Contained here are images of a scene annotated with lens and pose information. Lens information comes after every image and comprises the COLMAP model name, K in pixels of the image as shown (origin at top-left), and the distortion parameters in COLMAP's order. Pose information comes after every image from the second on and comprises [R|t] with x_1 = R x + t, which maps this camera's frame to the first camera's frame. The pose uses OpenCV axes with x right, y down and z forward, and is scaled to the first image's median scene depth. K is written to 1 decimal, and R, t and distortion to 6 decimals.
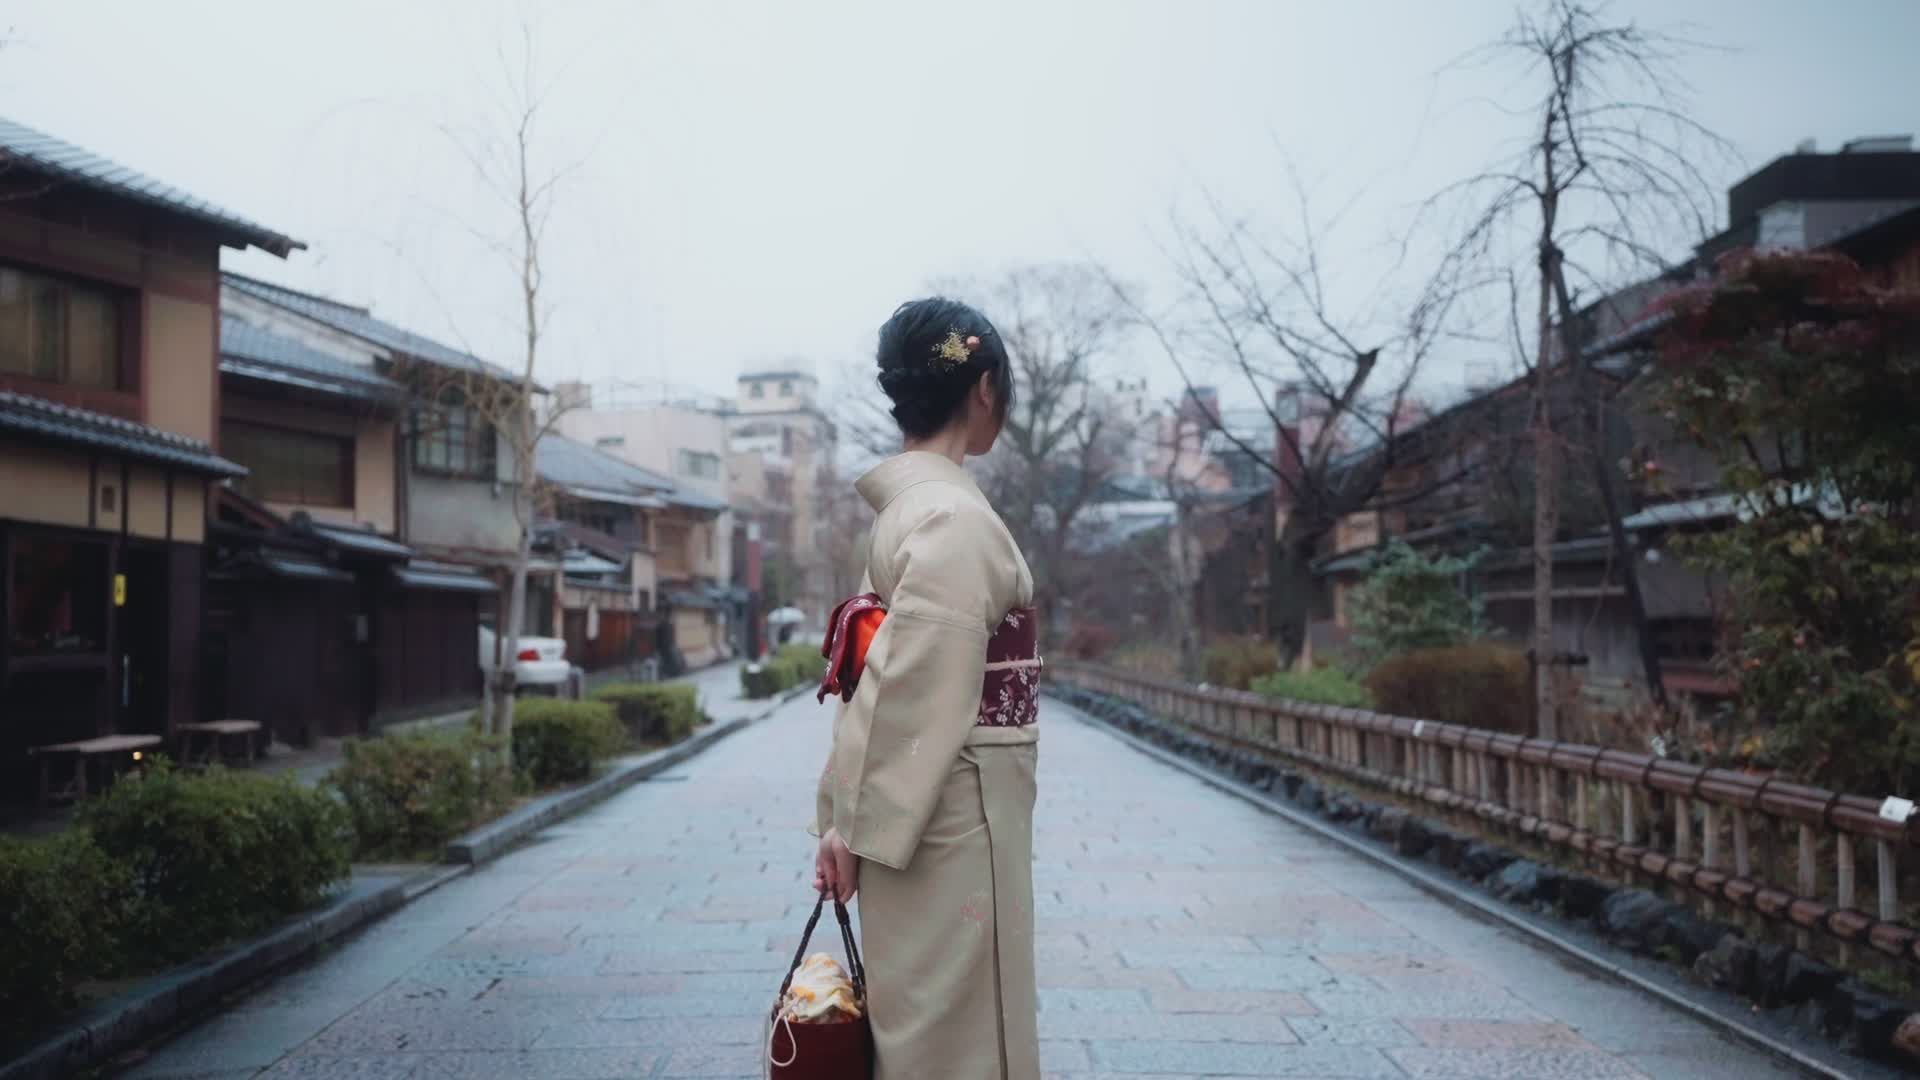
lens RADIAL K [[1627.5, 0, 952.1], [0, 1627.5, 543.3], [0, 0, 1]] dist [-0.008681, -0.001633]
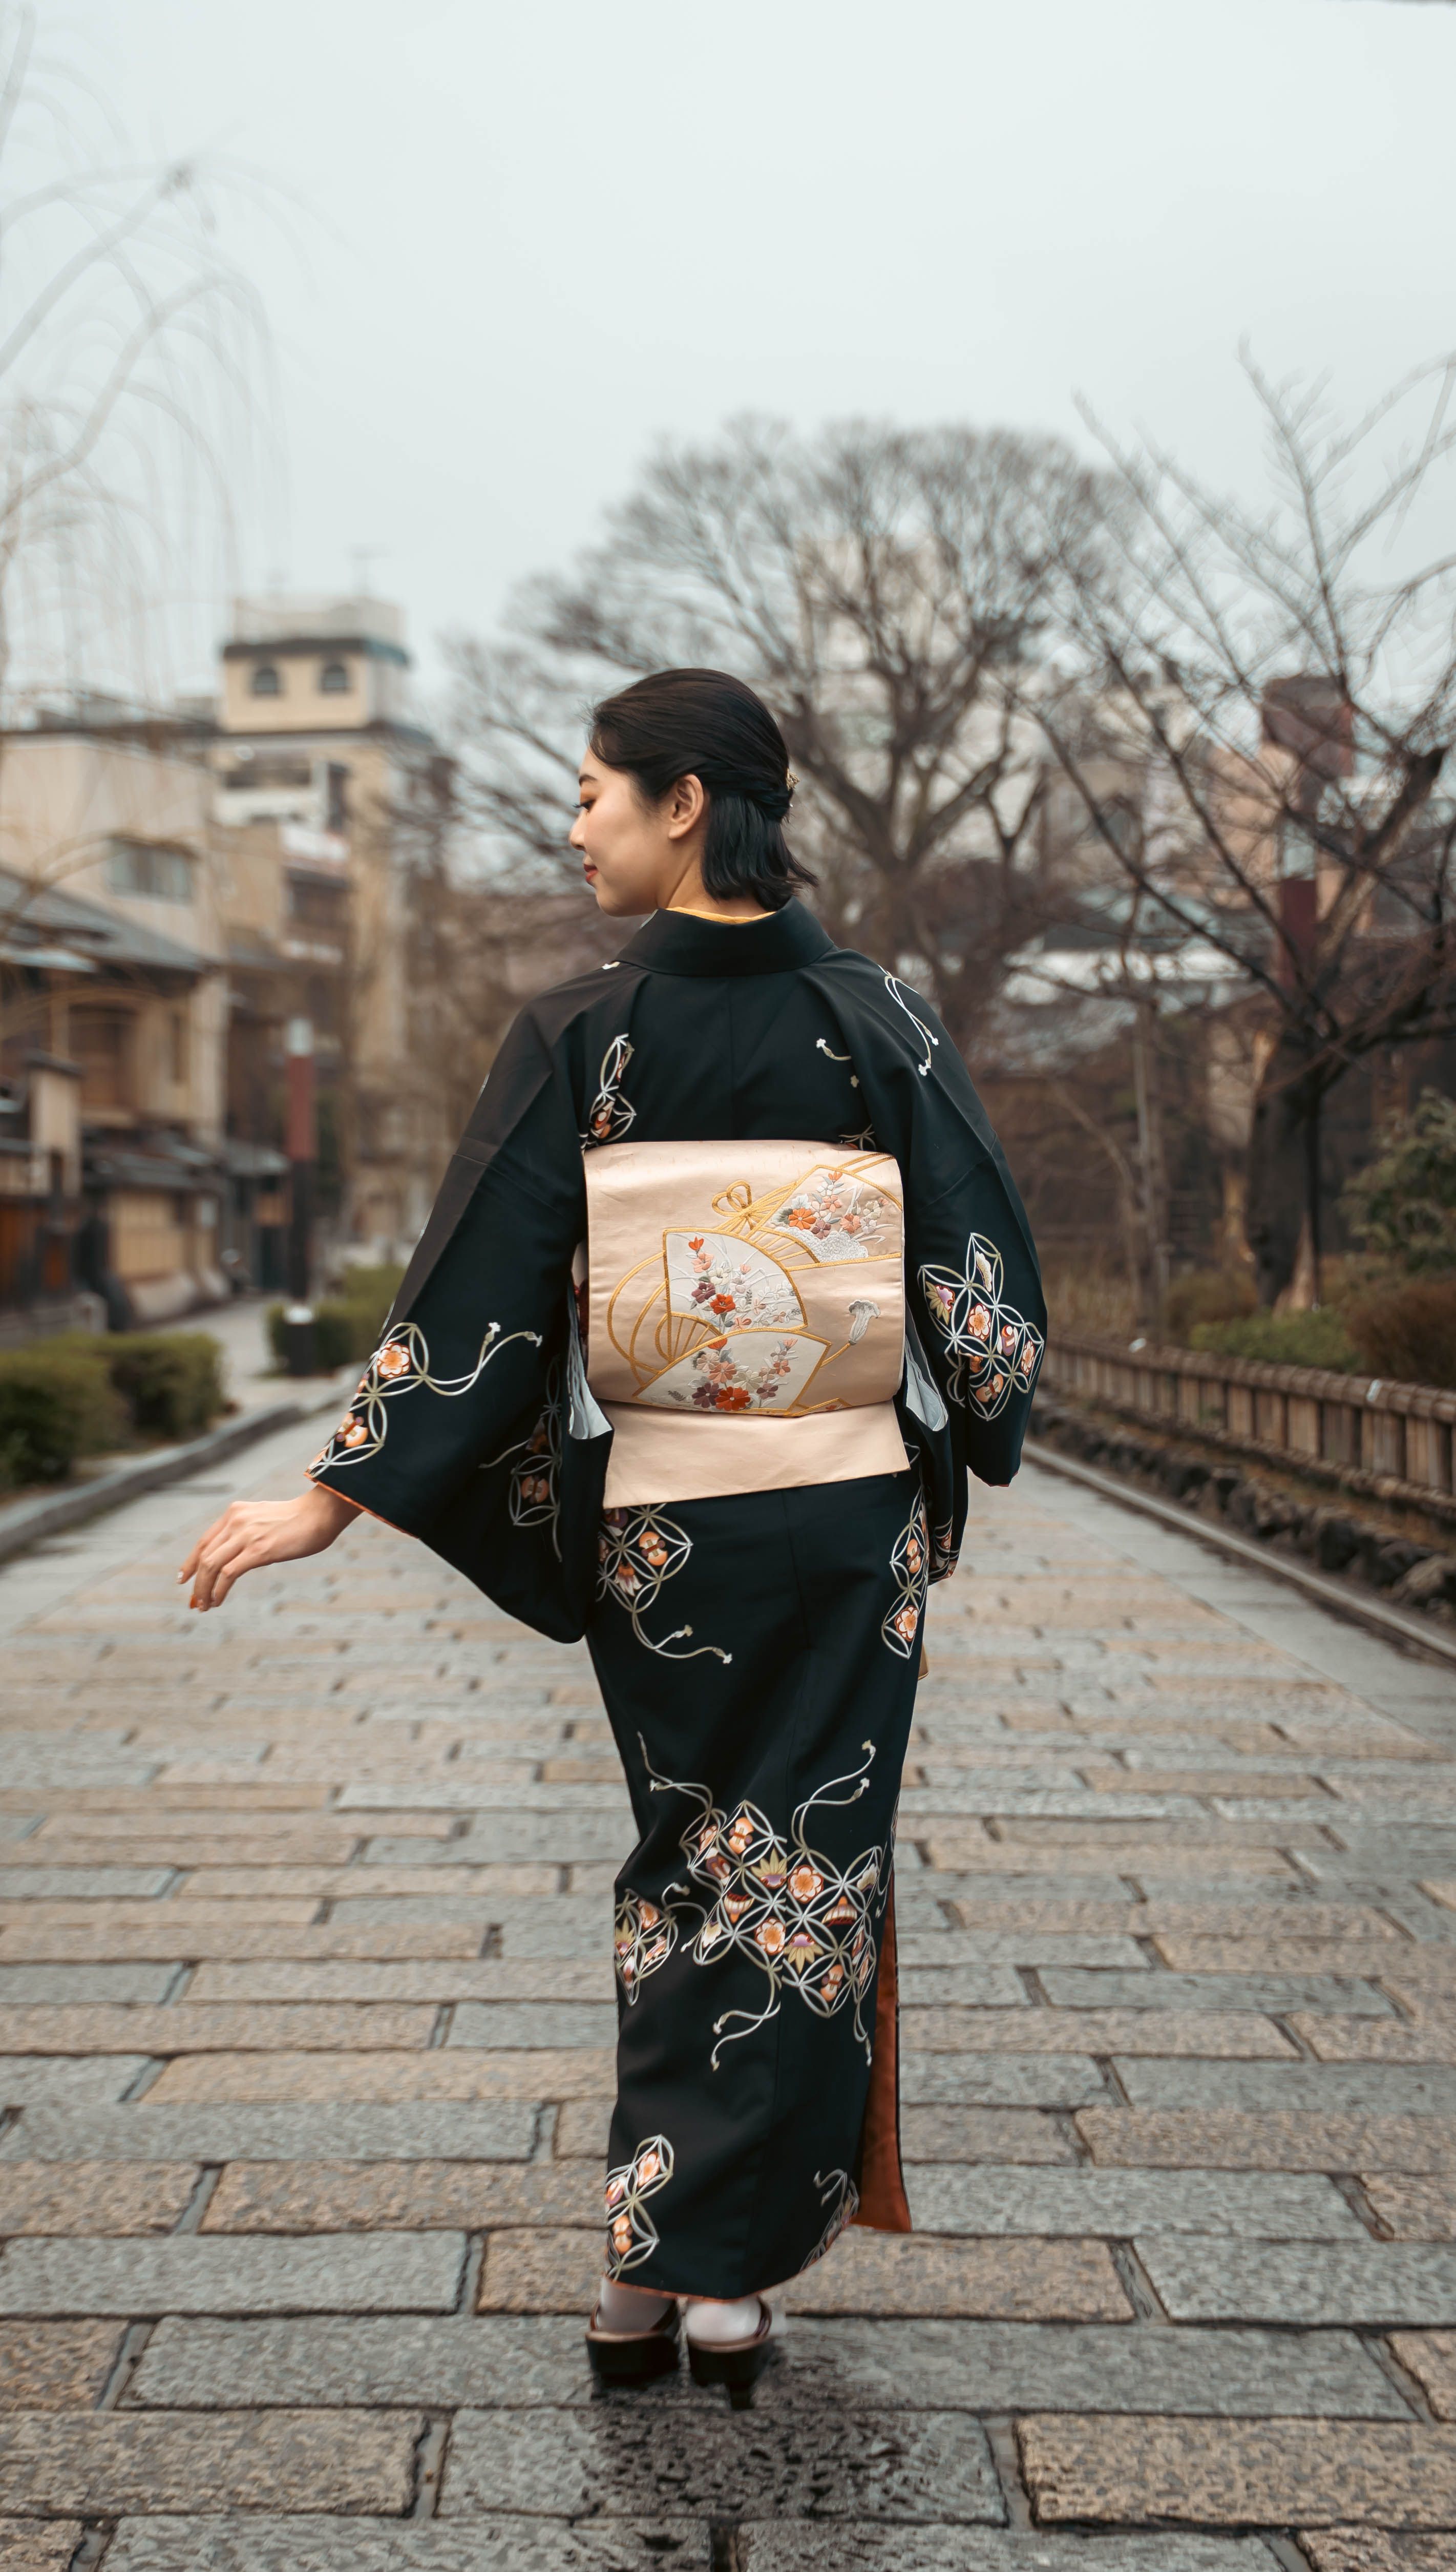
lens RADIAL K [[1848.4, 0, 732.8], [0, 1848.4, 1265.6], [0, 0, 1]] dist [-0.000594, -0.000400]
pose [[0.998937, 0.006350, 0.045660, -0.017291], [-0.009456, 0.997631, 0.068136, 0.023938], [-0.045119, -0.068496, 0.996631, 0.463897]]
